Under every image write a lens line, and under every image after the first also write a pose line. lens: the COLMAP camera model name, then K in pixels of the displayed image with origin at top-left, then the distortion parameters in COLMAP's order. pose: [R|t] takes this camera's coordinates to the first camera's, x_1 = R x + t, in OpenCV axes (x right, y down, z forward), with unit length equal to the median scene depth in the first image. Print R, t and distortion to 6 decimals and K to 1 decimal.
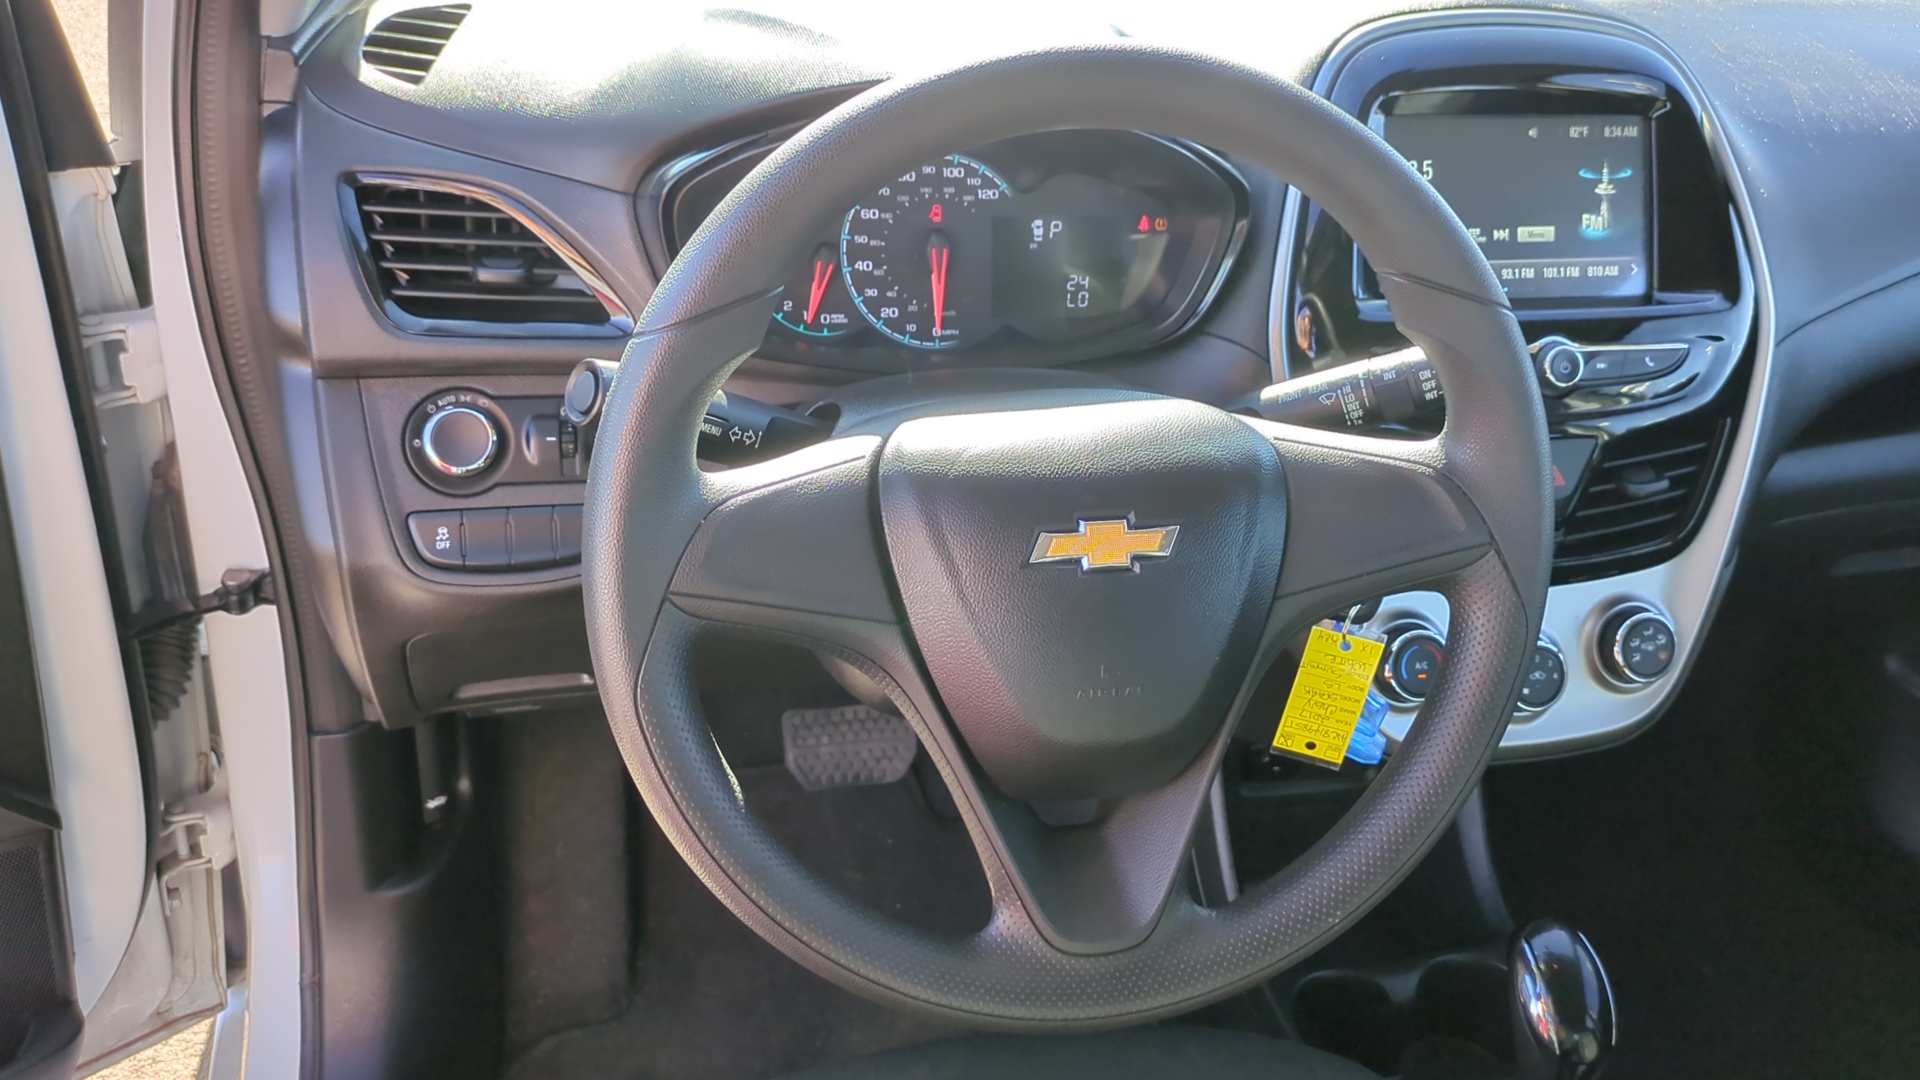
lens RADIAL K [[1651.5, 0, 964.7], [0, 1651.5, 539.7], [0, 0, 1]] dist [0.064932, -0.083417]
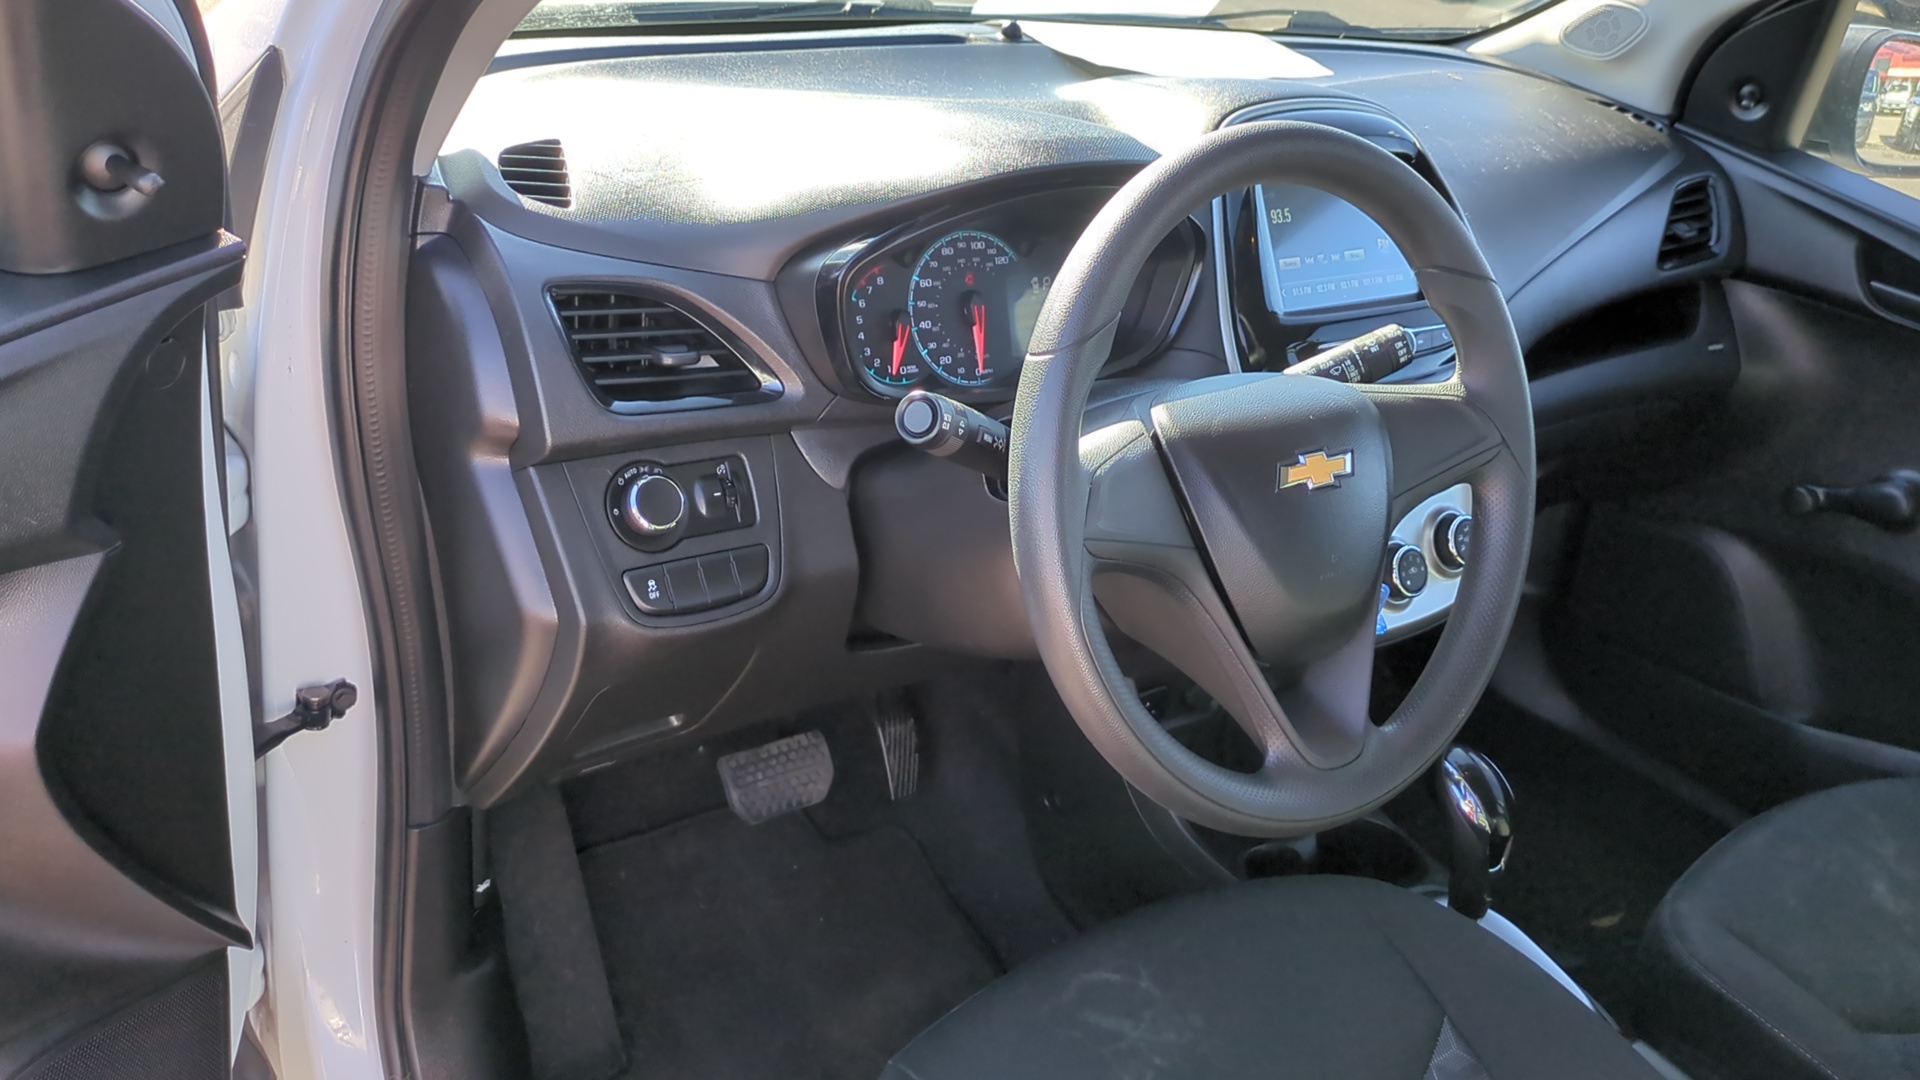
lens RADIAL K [[1651.5, 0, 964.7], [0, 1651.5, 539.7], [0, 0, 1]] dist [0.064932, -0.083417]
pose [[0.917630, -0.149684, 0.368171, -0.511962], [0.174747, 0.983973, -0.035495, 0.042122], [-0.356958, 0.096908, 0.929080, -0.146957]]
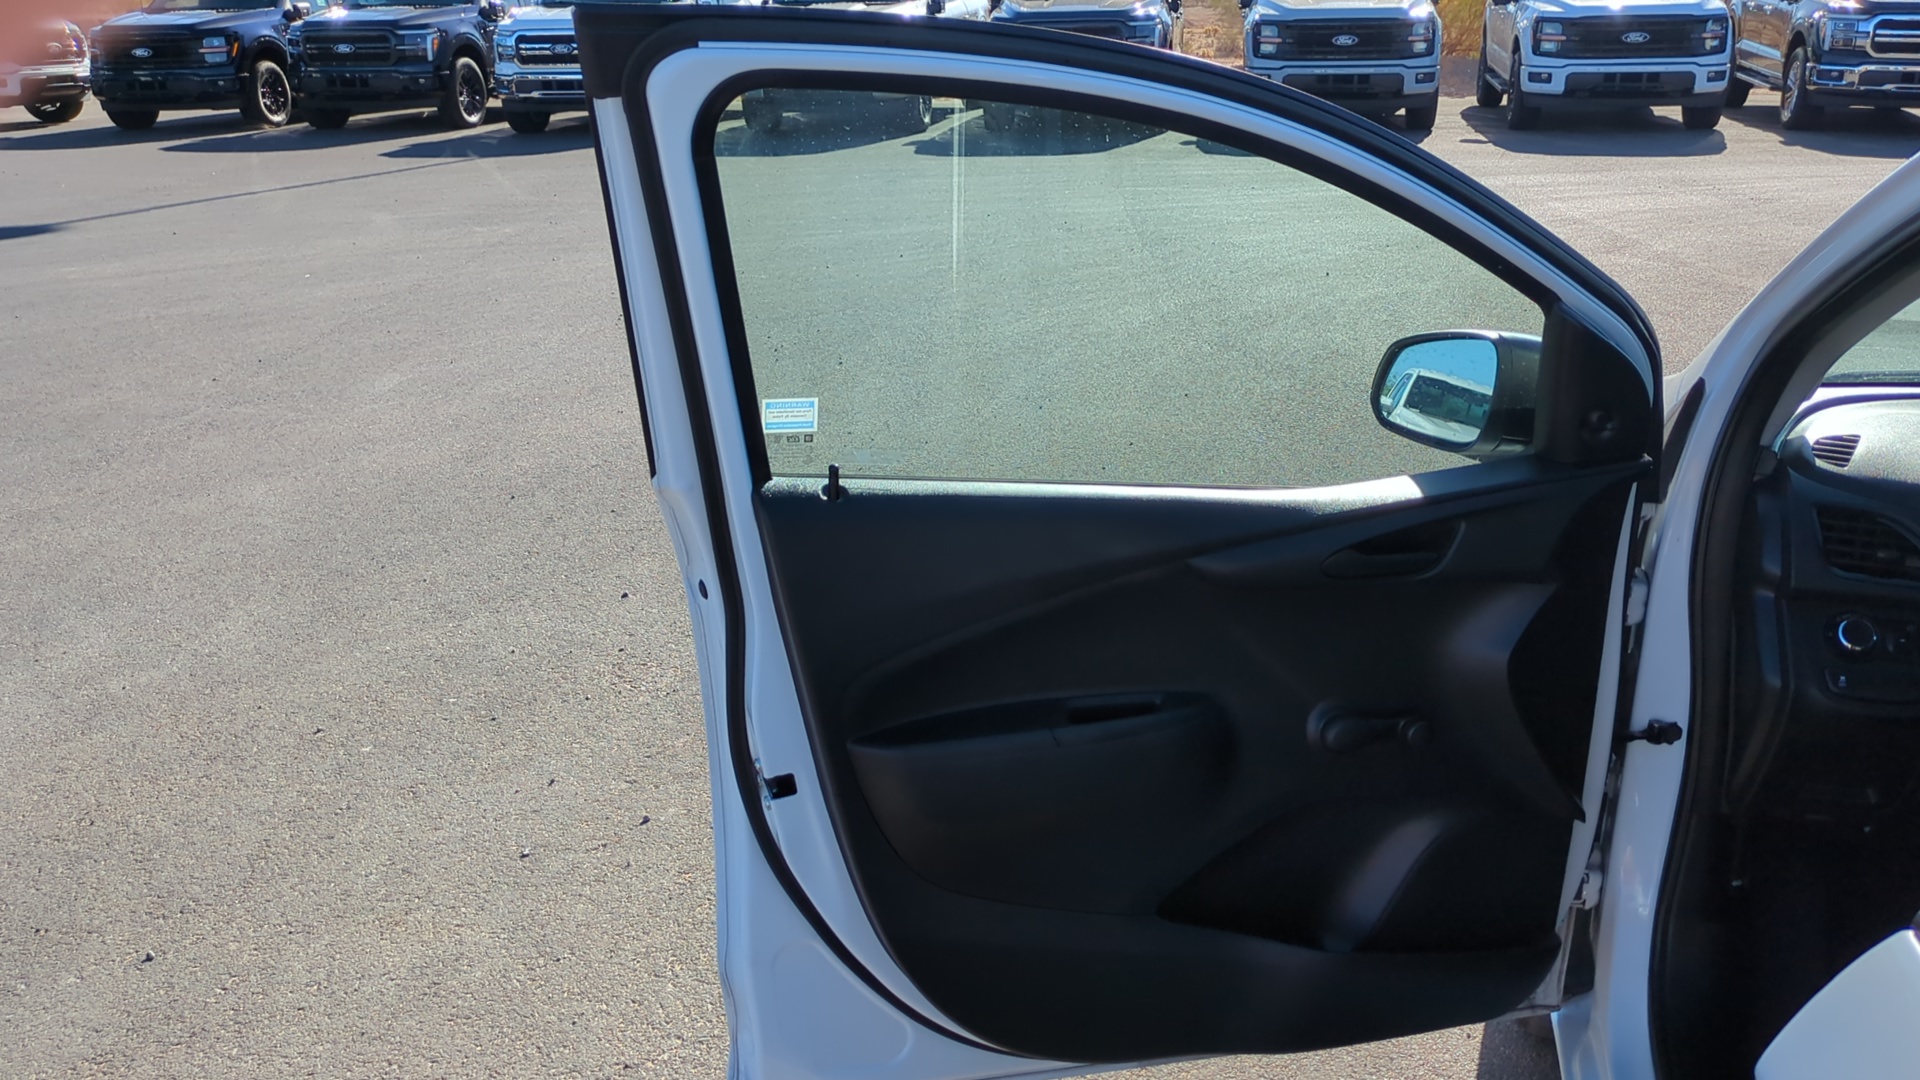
lens RADIAL K [[1651.5, 0, 964.7], [0, 1651.5, 539.7], [0, 0, 1]] dist [0.064932, -0.083417]
pose [[0.863139, 0.061323, -0.501230, -0.214399], [-0.206558, 0.948634, -0.239641, 0.517257], [0.460788, 0.310376, 0.831469, -1.165381]]
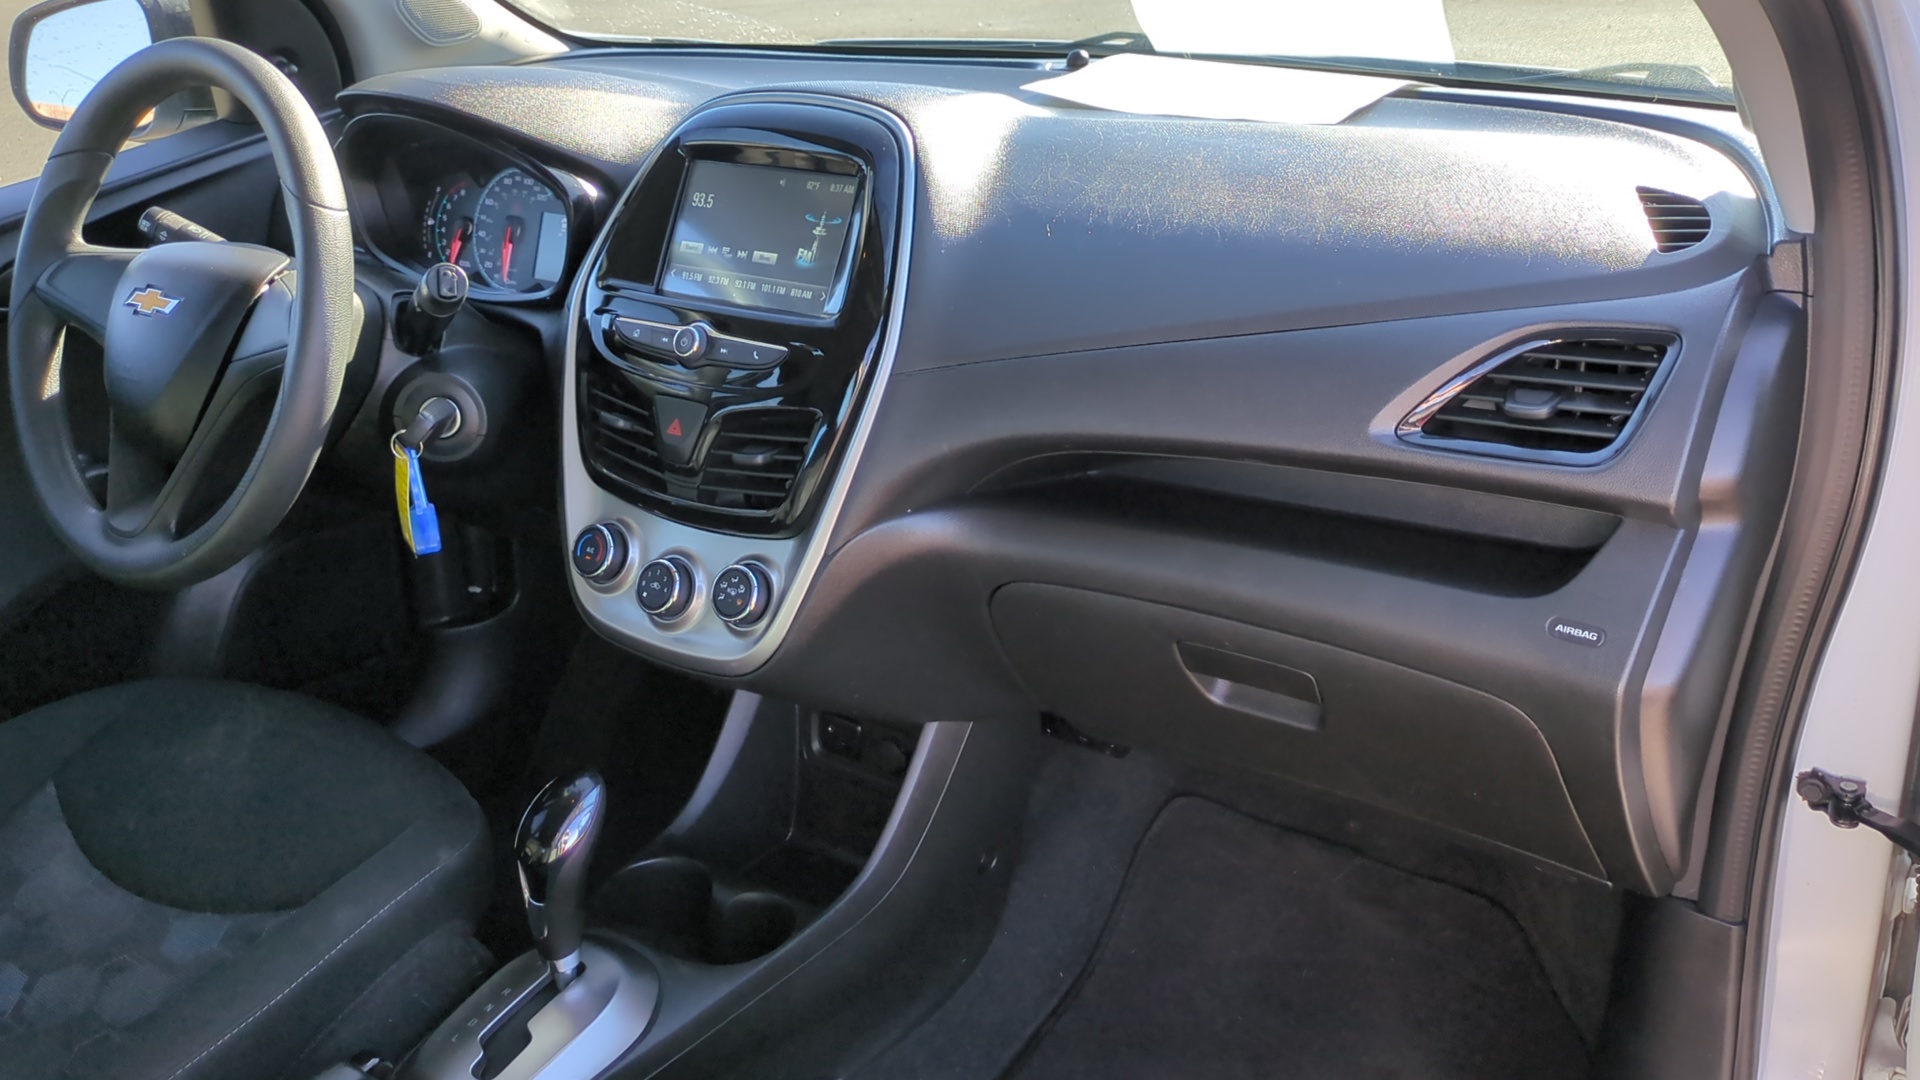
lens RADIAL K [[1606.2, 0, 960.0], [0, 1606.2, 540.0], [0, 0, 1]] dist [0.052586, 0.000635]
pose [[0.654814, 0.203963, -0.727749, 1.432079], [-0.325460, 0.945143, -0.027952, 0.007806], [0.682125, 0.255156, 0.685274, 0.317598]]
